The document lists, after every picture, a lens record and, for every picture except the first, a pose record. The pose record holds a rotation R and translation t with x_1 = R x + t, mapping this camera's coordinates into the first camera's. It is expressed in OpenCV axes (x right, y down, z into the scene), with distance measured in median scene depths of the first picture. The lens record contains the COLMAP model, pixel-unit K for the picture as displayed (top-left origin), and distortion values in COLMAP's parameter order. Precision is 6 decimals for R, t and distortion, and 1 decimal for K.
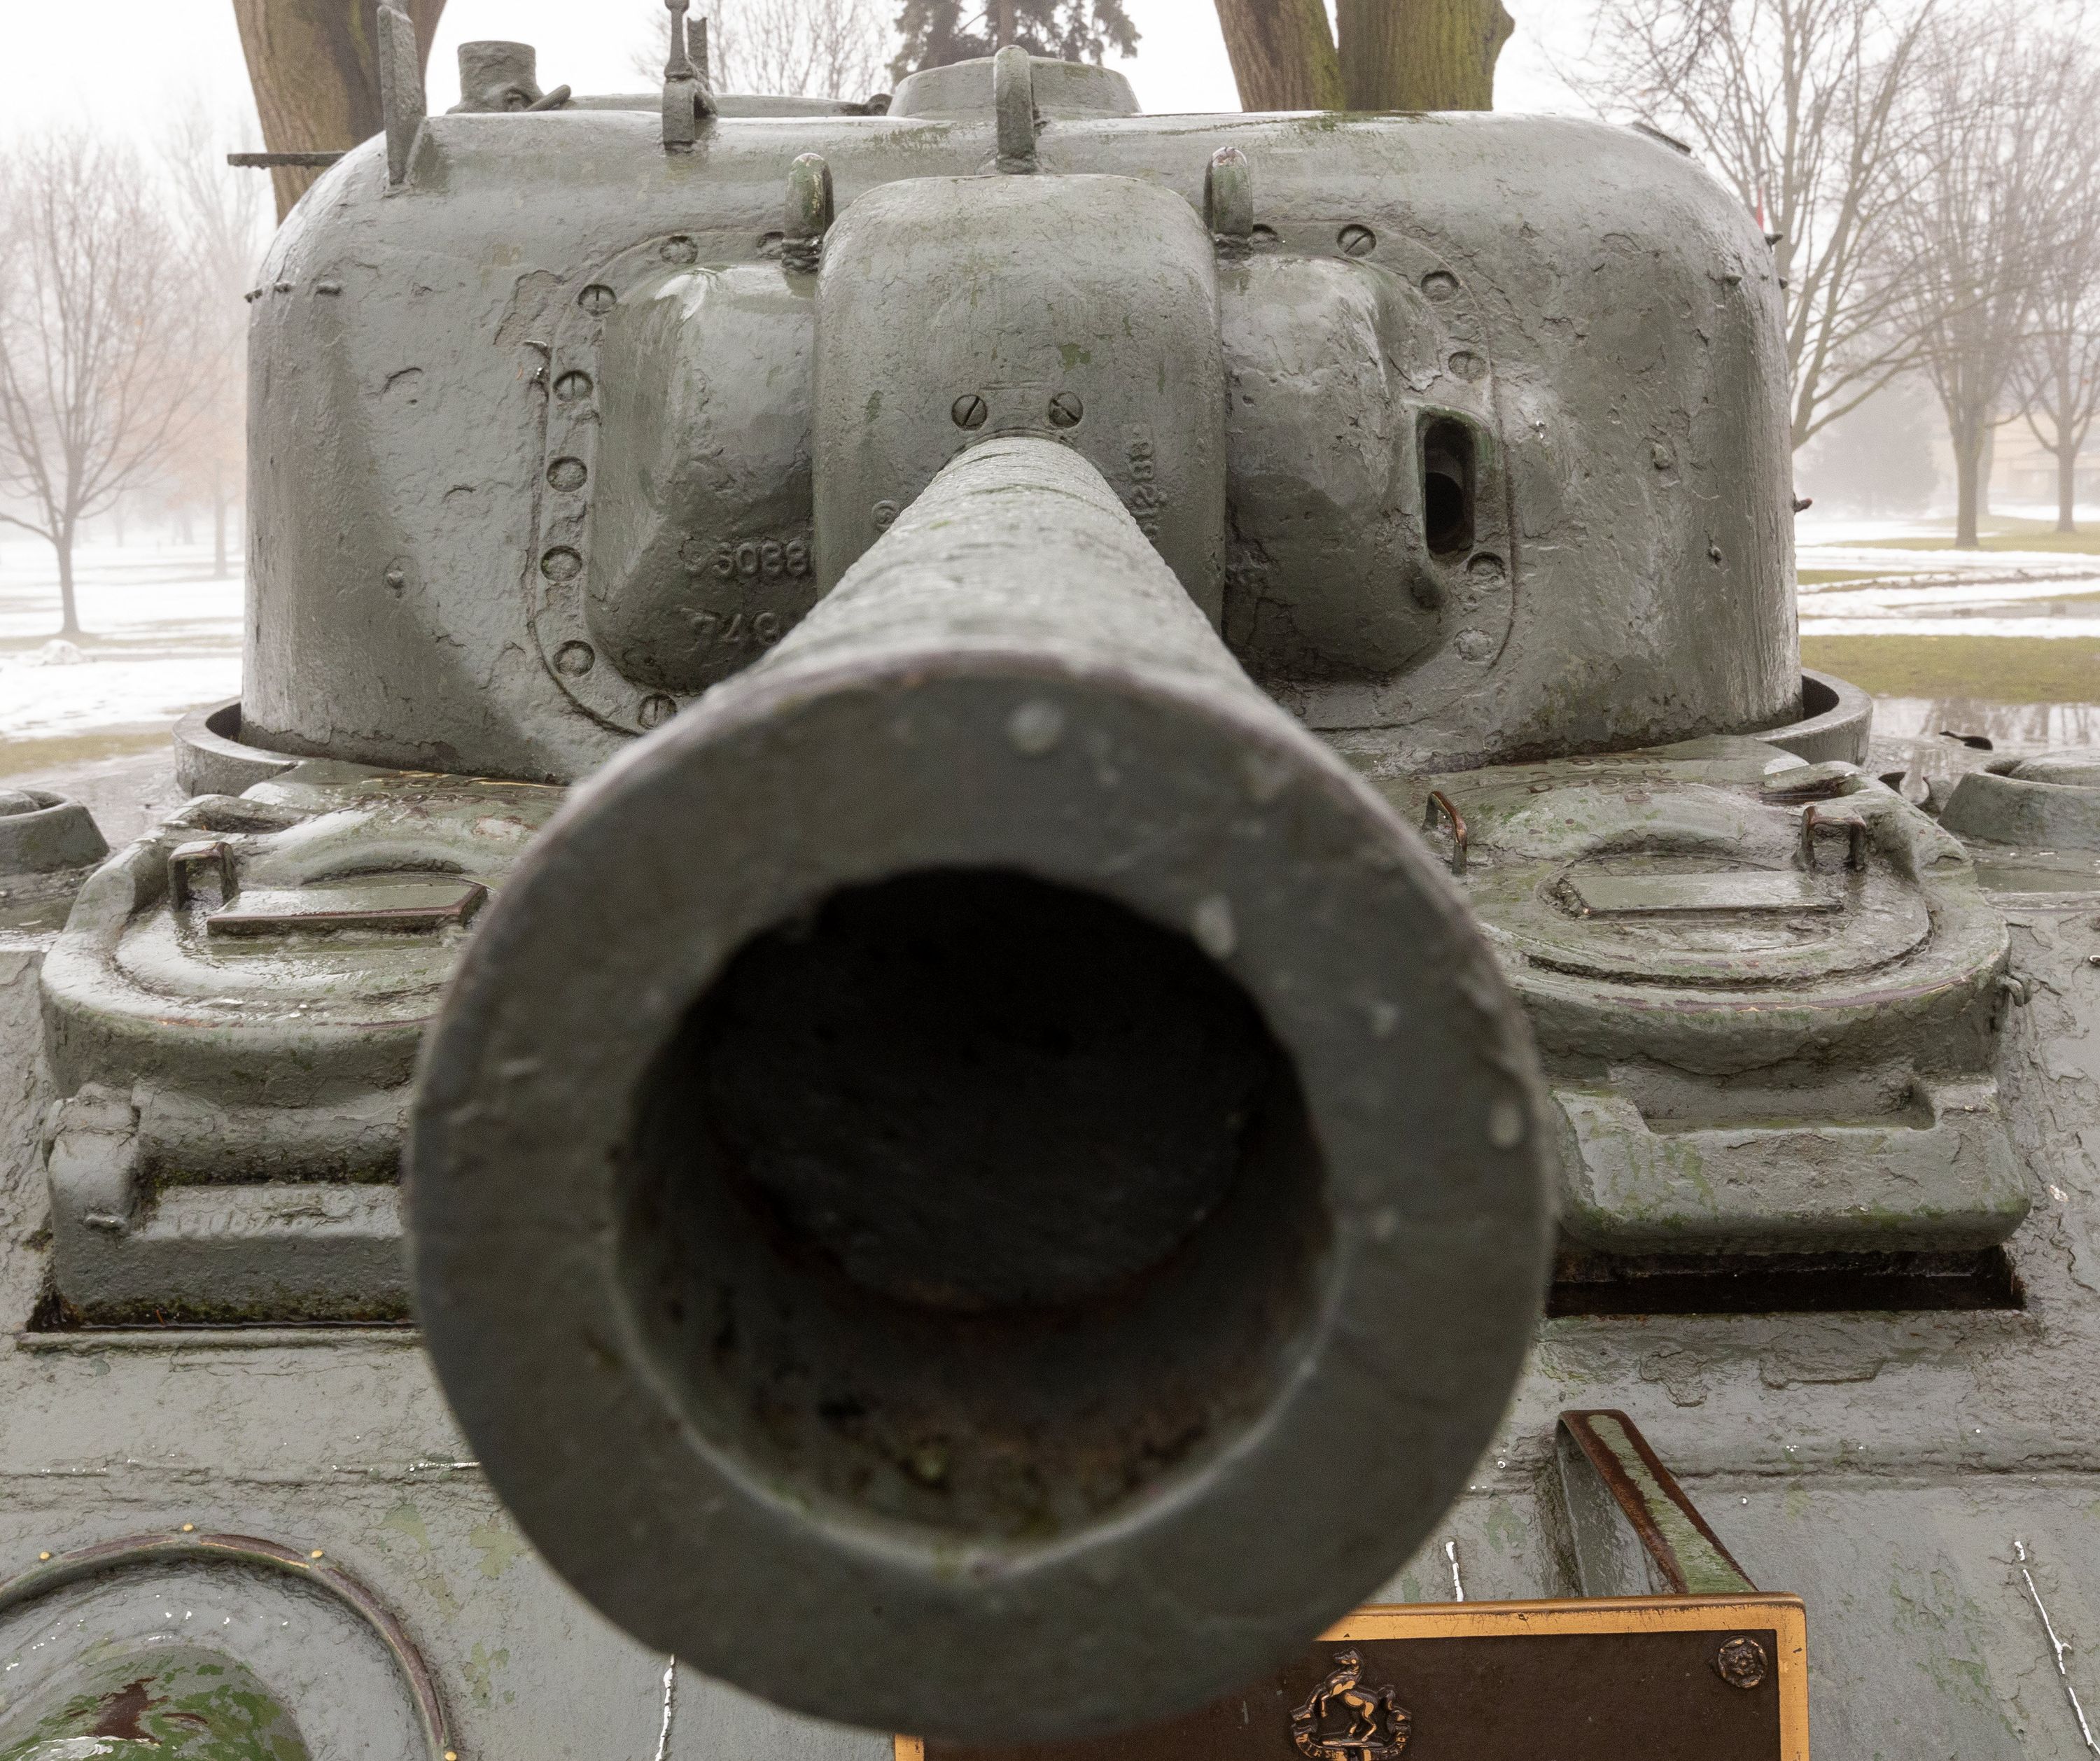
lens RADIAL K [[2188.9, 0, 1048.3], [0, 2188.9, 830.6], [0, 0, 1]] dist [0.004869, 0.000000]
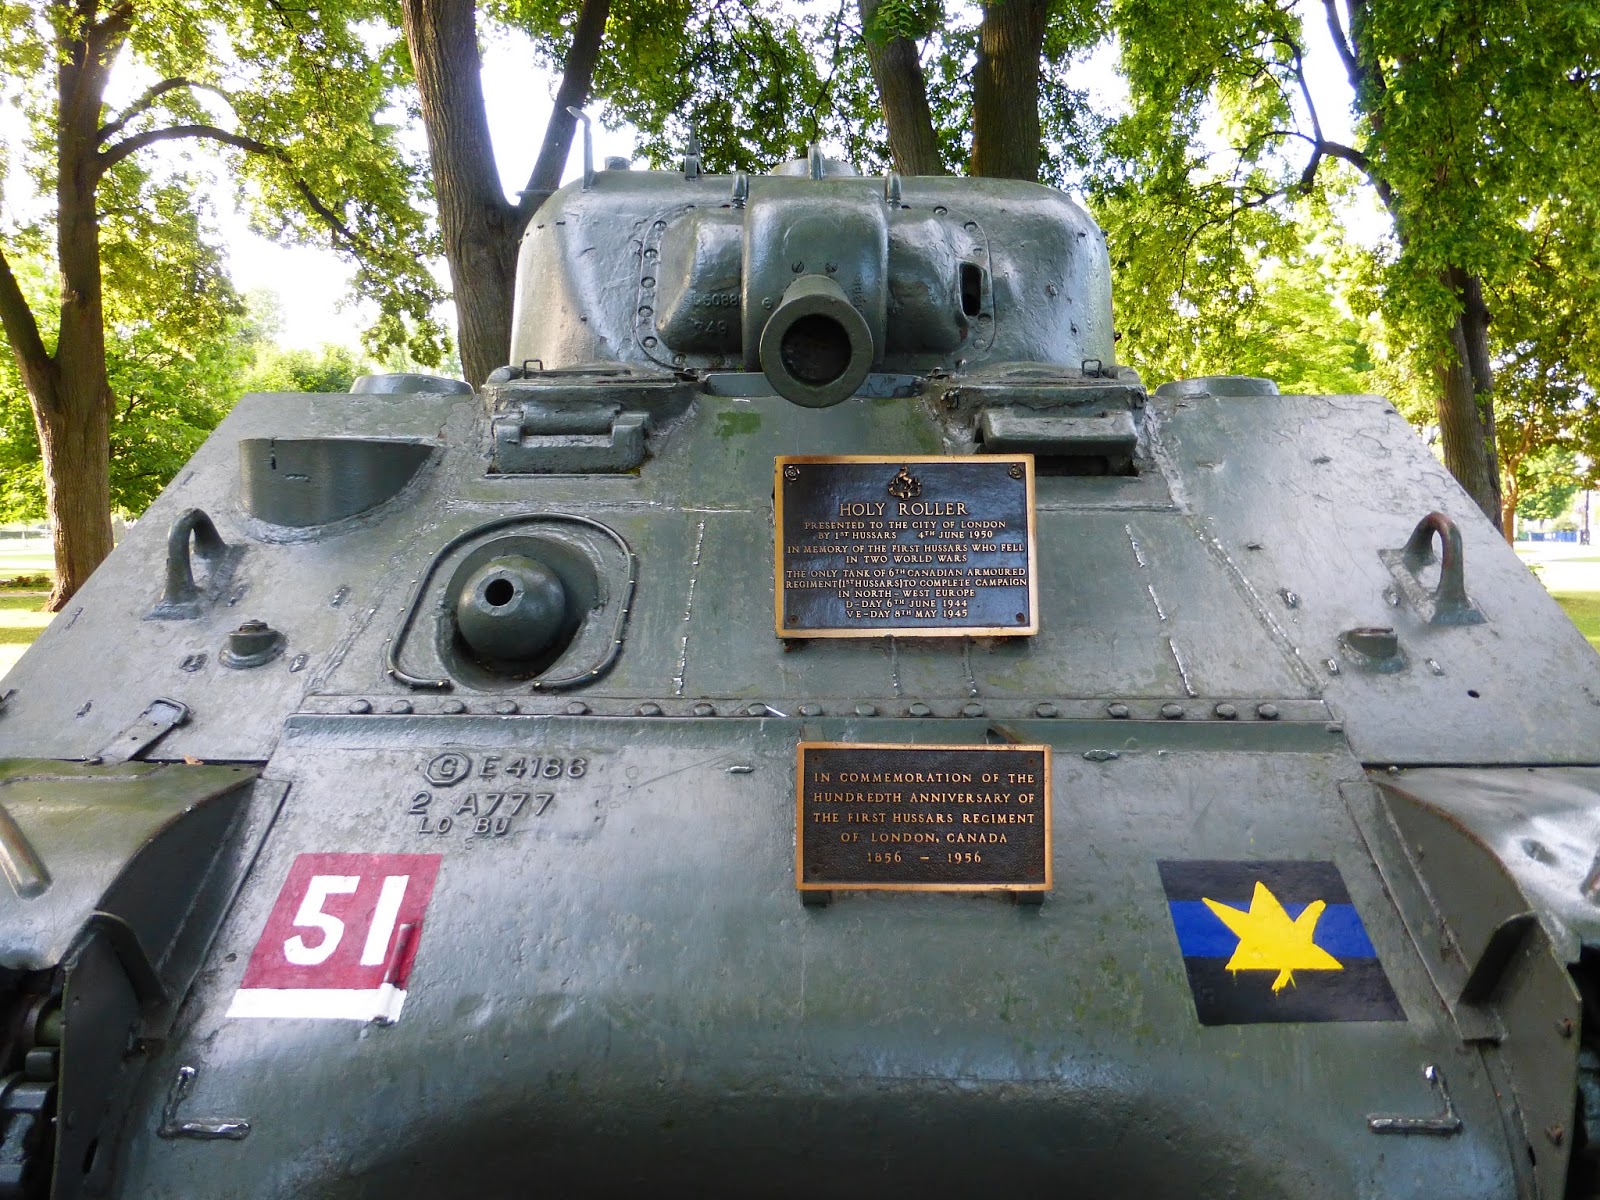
lens RADIAL K [[1160.1, 0, 803.4], [0, 1160.1, 595.0], [0, 0, 1]] dist [-0.005674, -0.005636]
pose [[0.999655, 0.022024, -0.014328, 0.002595], [-0.023293, 0.995160, -0.095468, 0.368562], [0.012156, 0.095769, 0.995329, -0.407915]]
